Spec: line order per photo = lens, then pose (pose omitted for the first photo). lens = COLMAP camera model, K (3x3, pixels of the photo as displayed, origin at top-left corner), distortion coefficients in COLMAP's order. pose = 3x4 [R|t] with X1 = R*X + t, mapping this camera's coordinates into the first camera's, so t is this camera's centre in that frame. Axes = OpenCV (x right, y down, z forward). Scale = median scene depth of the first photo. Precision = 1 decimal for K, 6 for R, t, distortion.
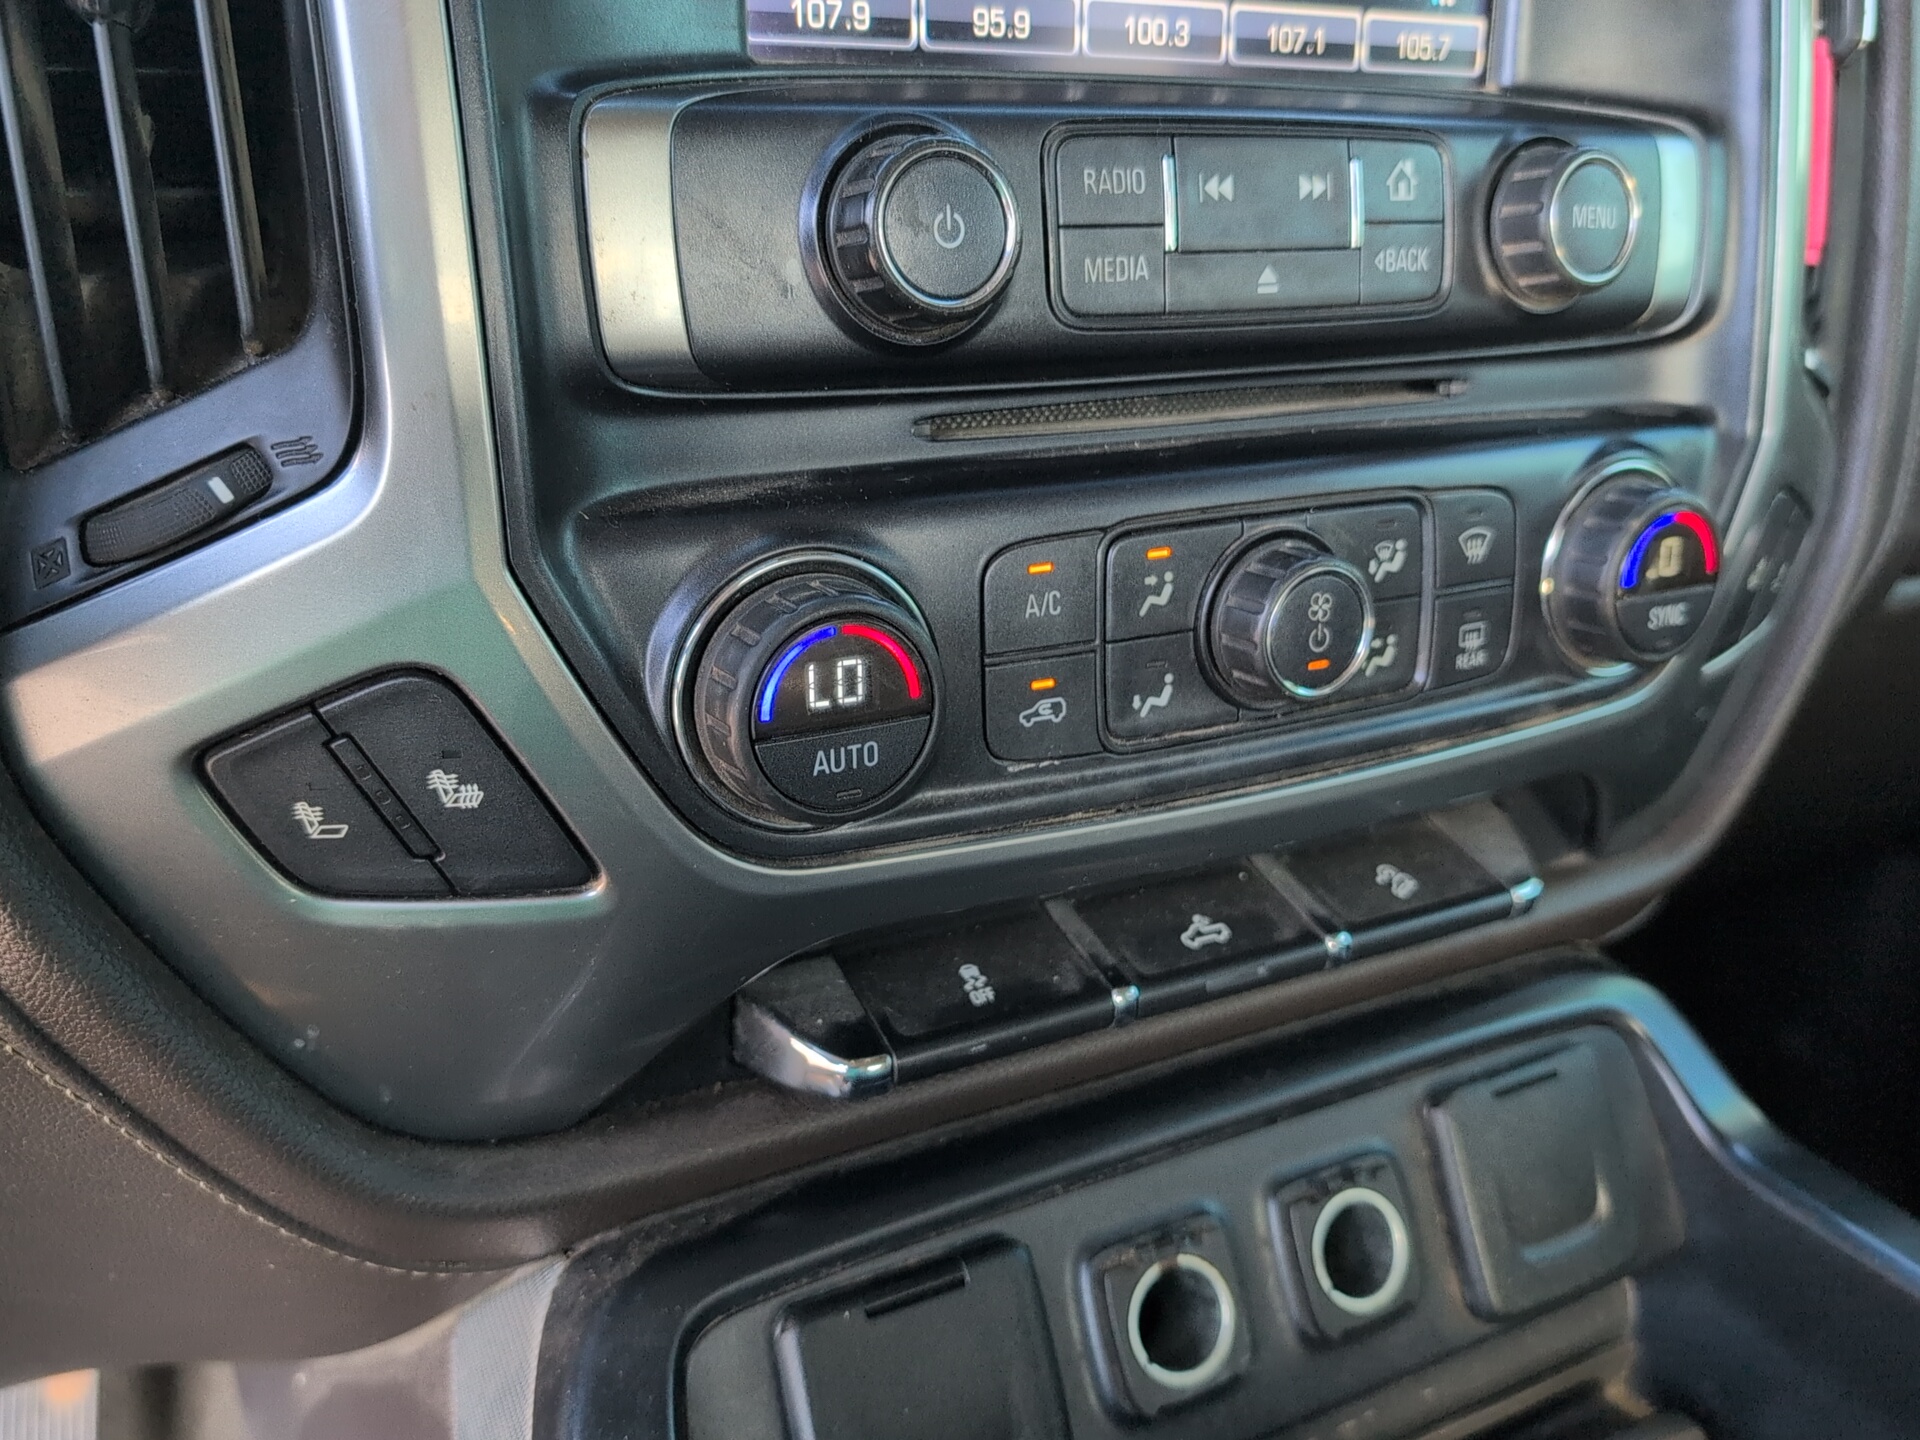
lens RADIAL K [[1644.9, 0, 960.0], [0, 1644.9, 720.0], [0, 0, 1]] dist [0.095228, -0.320214]
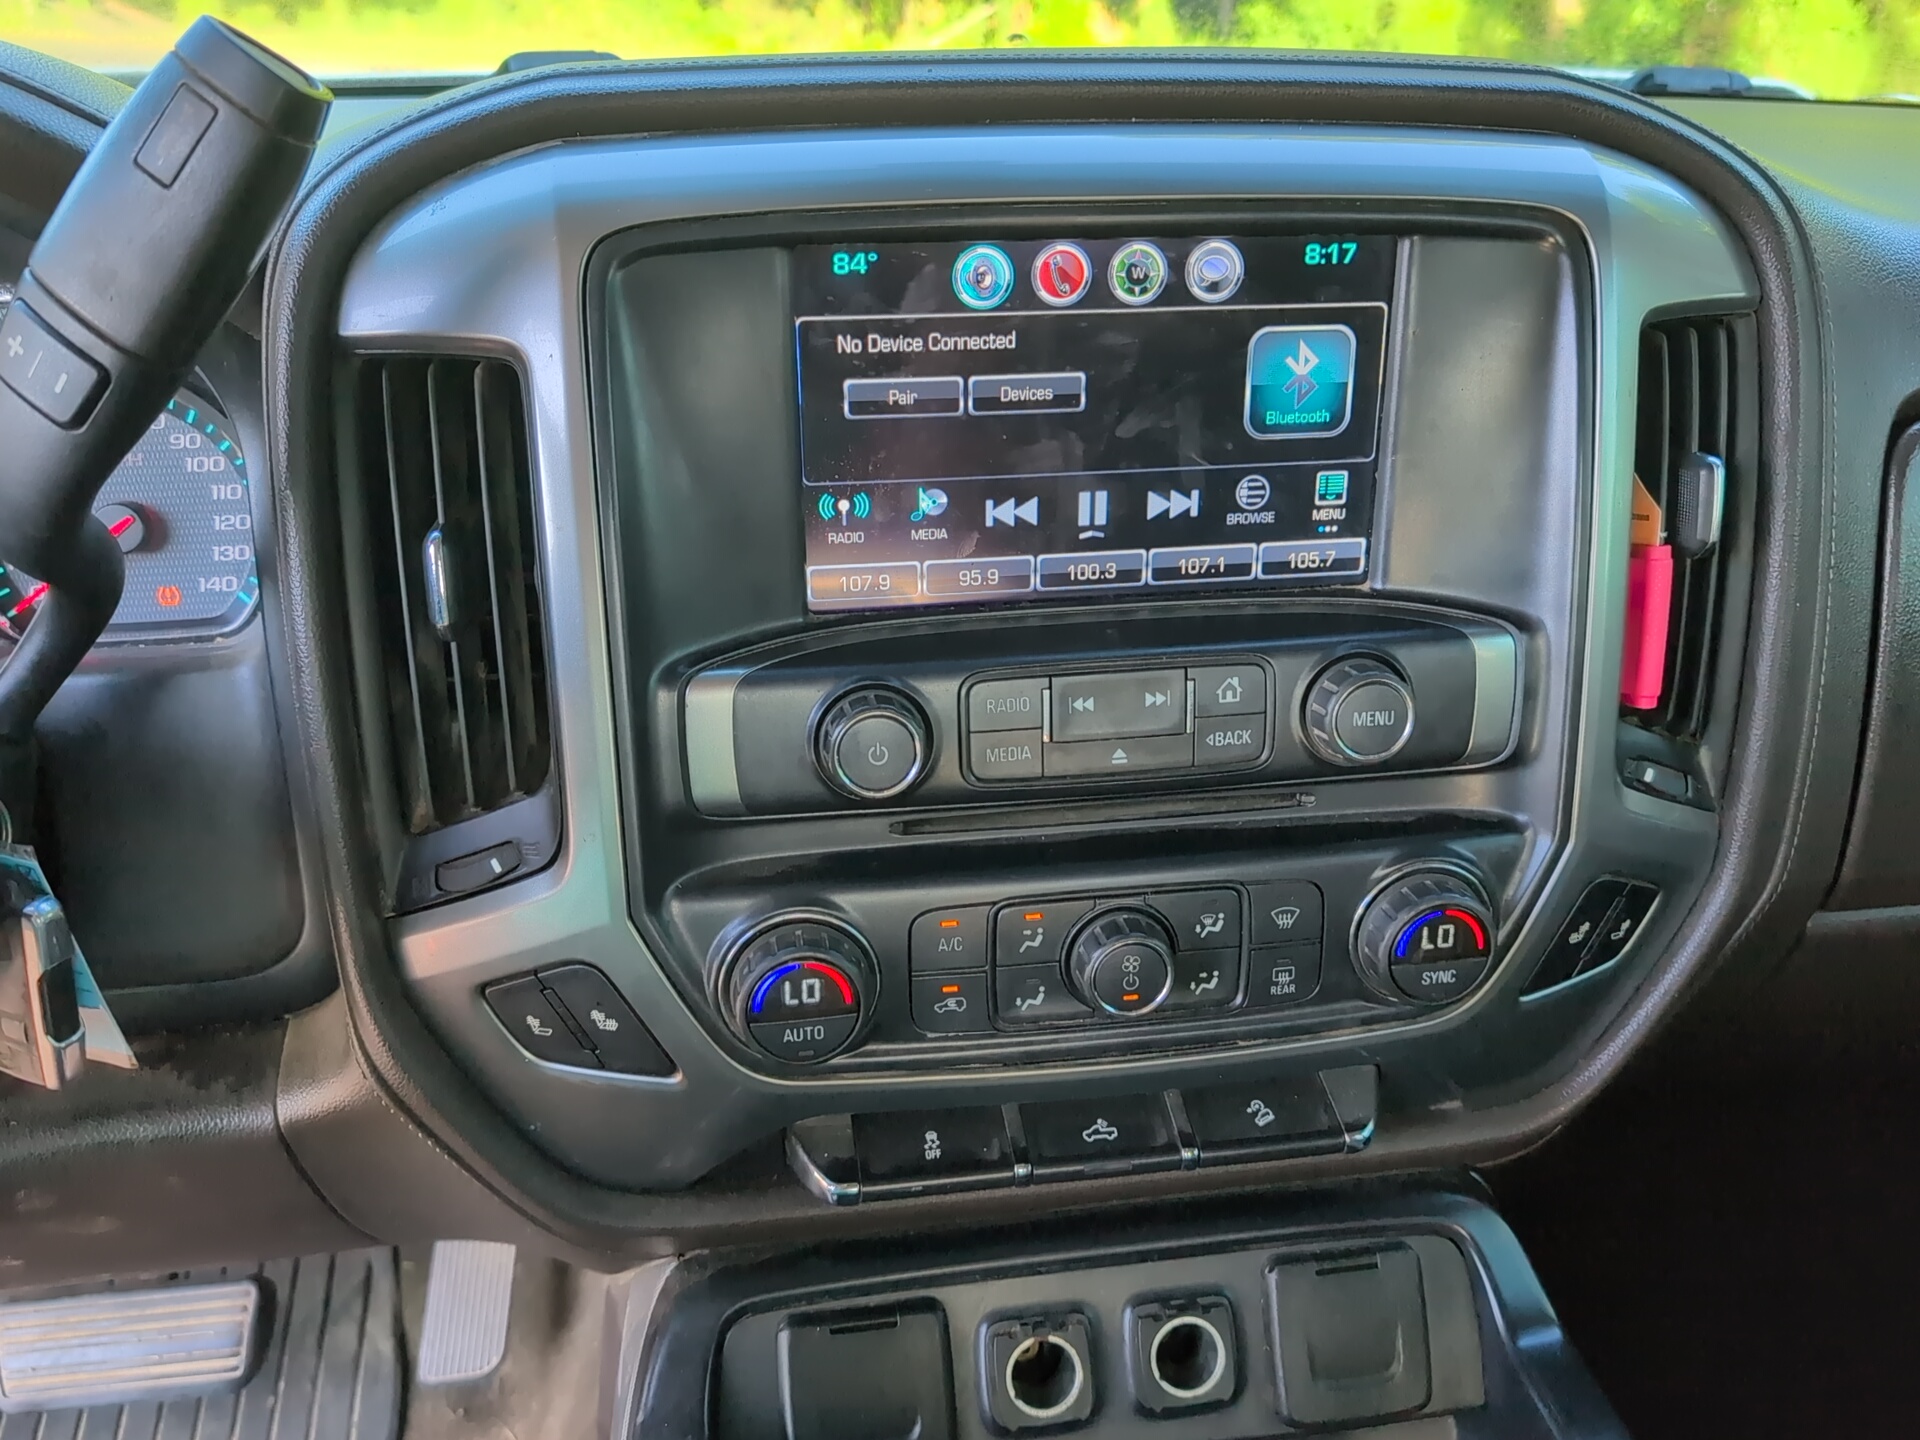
lens RADIAL K [[1725.7, 0, 960.0], [0, 1725.7, 720.0], [0, 0, 1]] dist [0.129322, -0.432522]
pose [[0.942412, 0.115226, -0.313979, 0.549267], [-0.094138, 0.992212, 0.081571, -0.414161], [0.320933, -0.047316, 0.945919, -0.605251]]
